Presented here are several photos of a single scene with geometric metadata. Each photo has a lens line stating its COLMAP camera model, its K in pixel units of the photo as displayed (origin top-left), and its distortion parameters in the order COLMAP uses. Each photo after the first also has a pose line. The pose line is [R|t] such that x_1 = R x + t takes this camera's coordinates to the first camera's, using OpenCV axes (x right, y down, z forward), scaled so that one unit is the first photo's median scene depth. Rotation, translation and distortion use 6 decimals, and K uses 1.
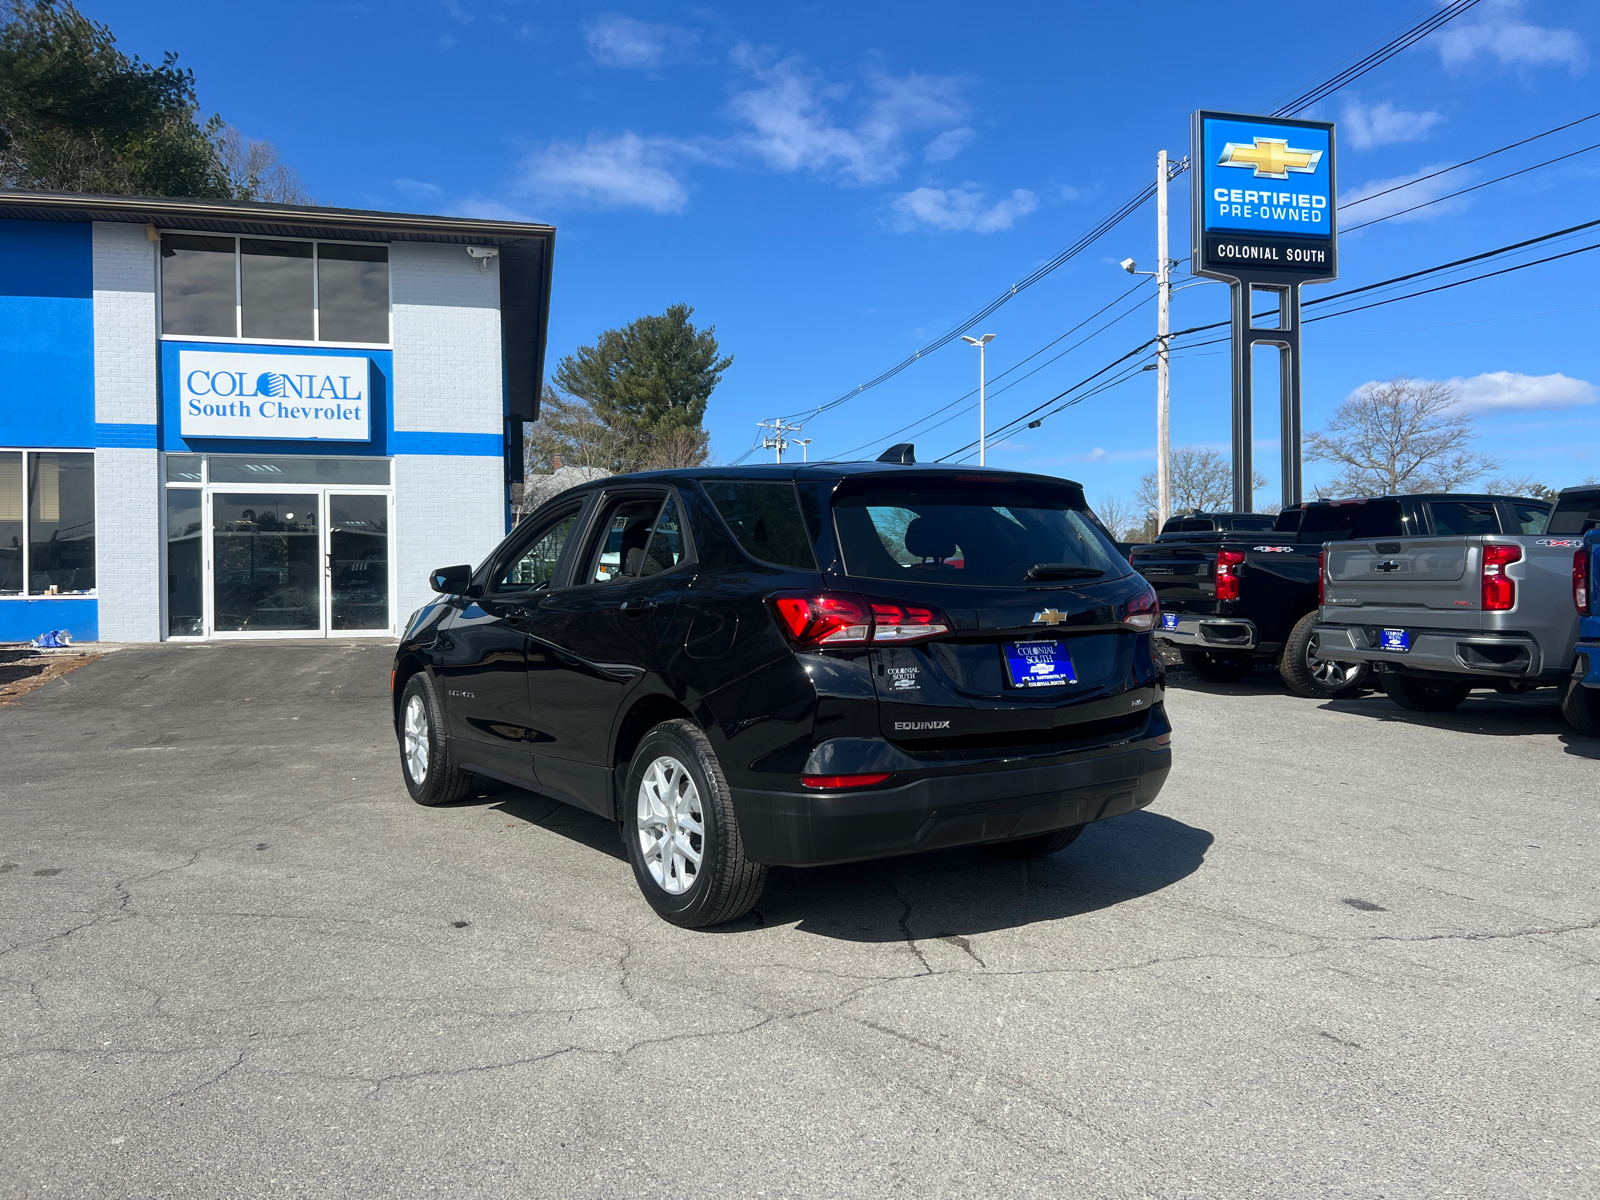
lens RADIAL K [[1209.7, 0, 806.6], [0, 1209.7, 596.8], [0, 0, 1]] dist [0.063819, -0.073701]
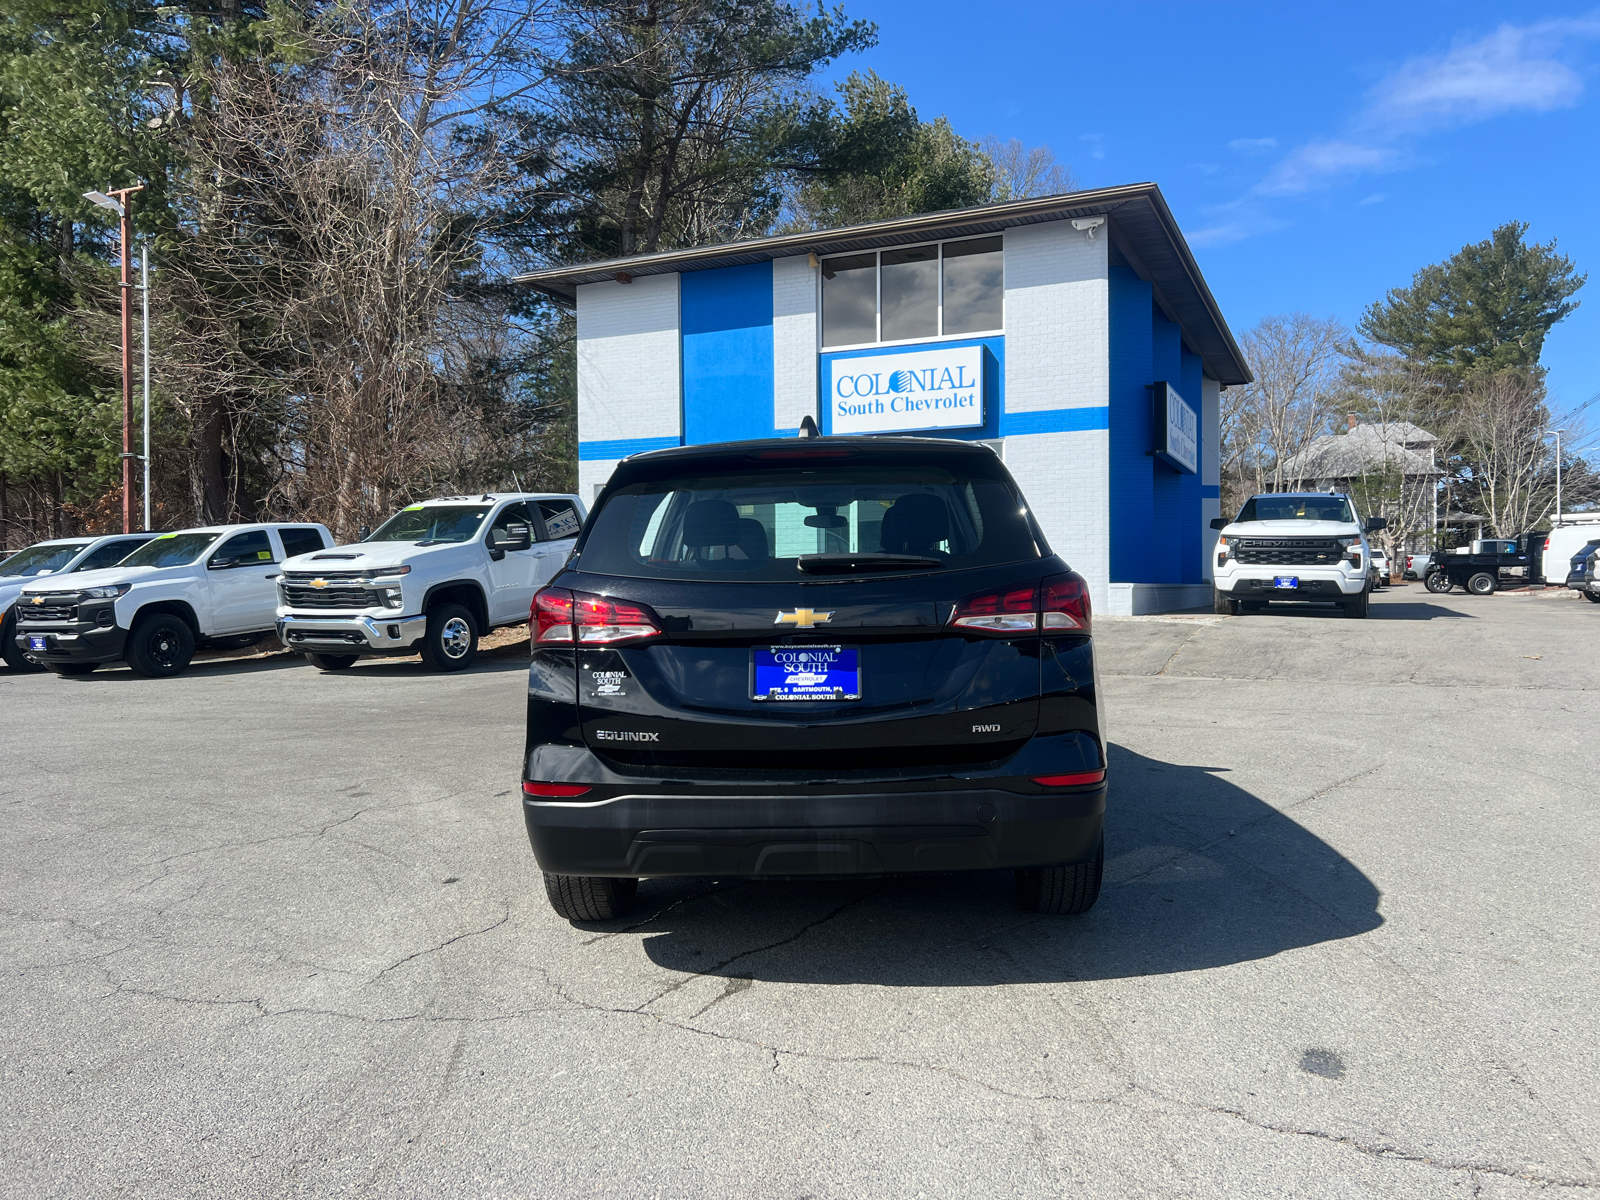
lens RADIAL K [[1209.7, 0, 806.6], [0, 1209.7, 596.8], [0, 0, 1]] dist [0.063819, -0.073701]
pose [[0.784440, 0.009263, -0.620136, 0.175215], [0.005231, 0.999754, 0.021550, -0.003666], [0.620183, -0.020149, 0.784198, 0.087414]]
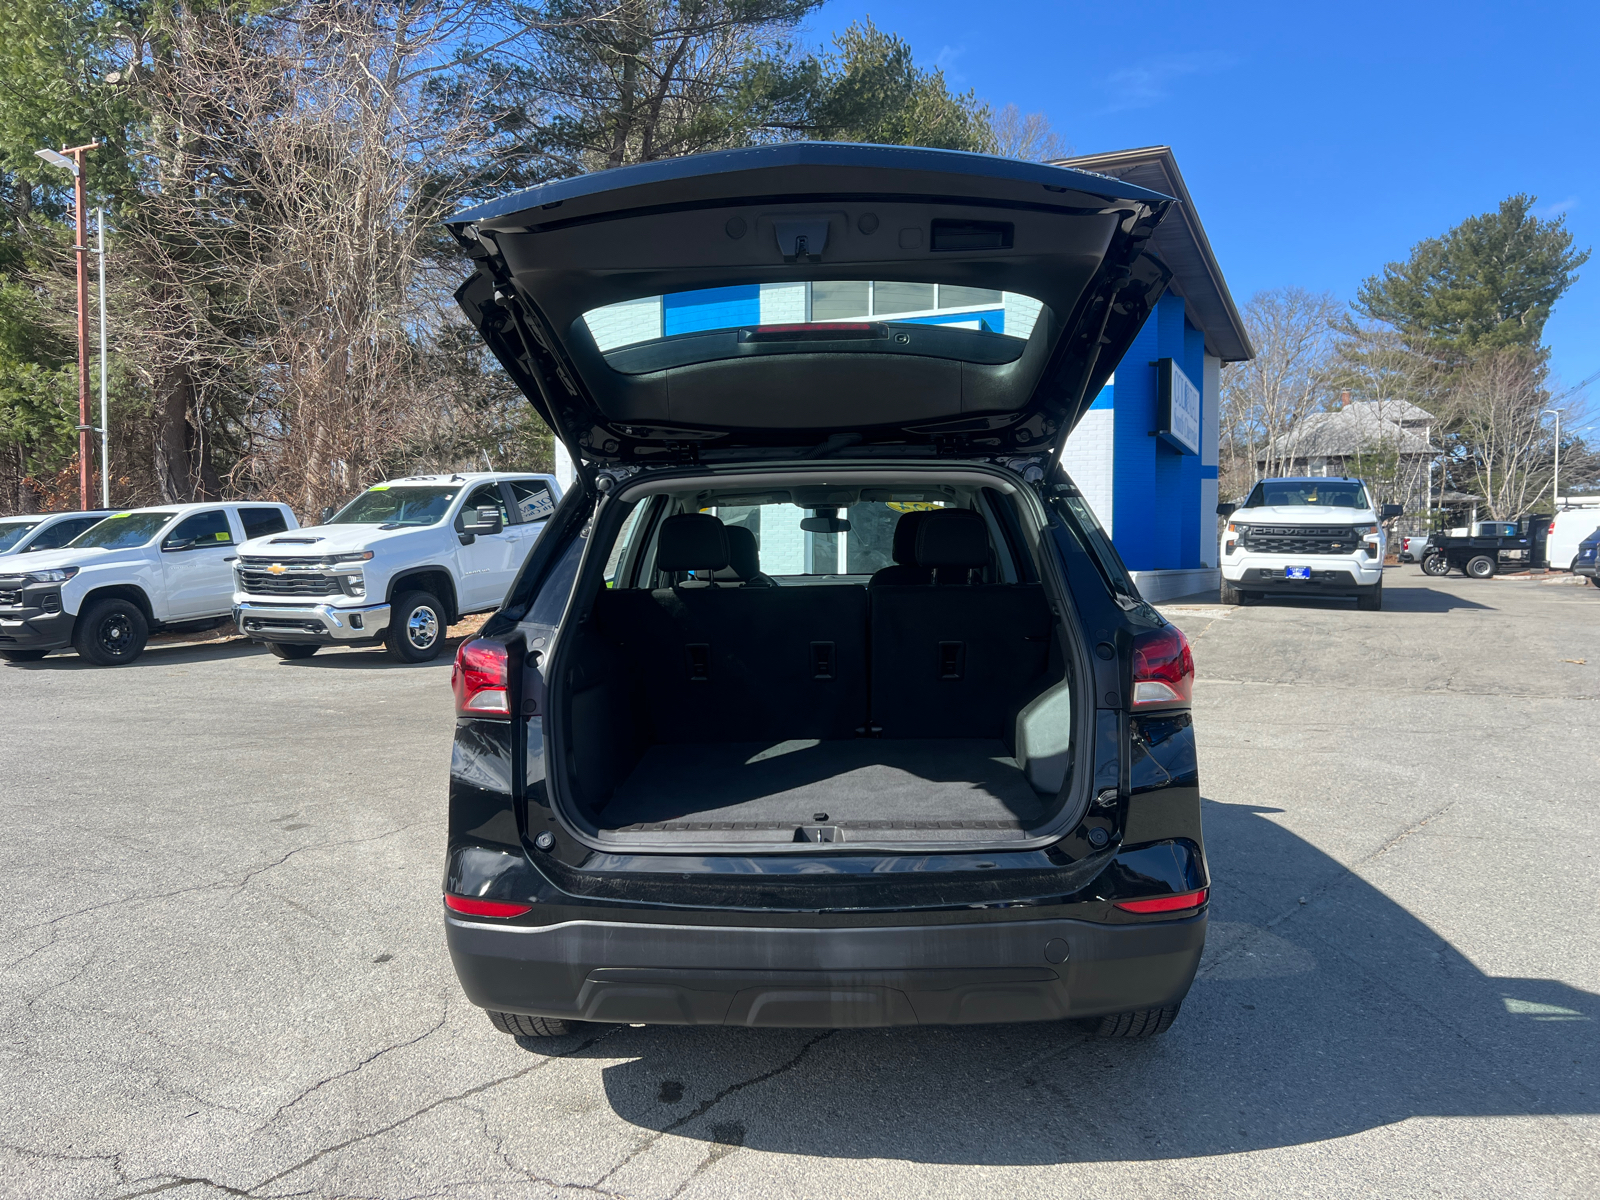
lens RADIAL K [[1208.2, 0, 784.7], [0, 1208.2, 605.7], [0, 0, 1]] dist [0.058804, -0.064288]
pose [[0.782424, 0.034322, -0.621799, 0.141617], [-0.002704, 0.998658, 0.051722, -0.013984], [0.622740, -0.038788, 0.781467, 0.123406]]
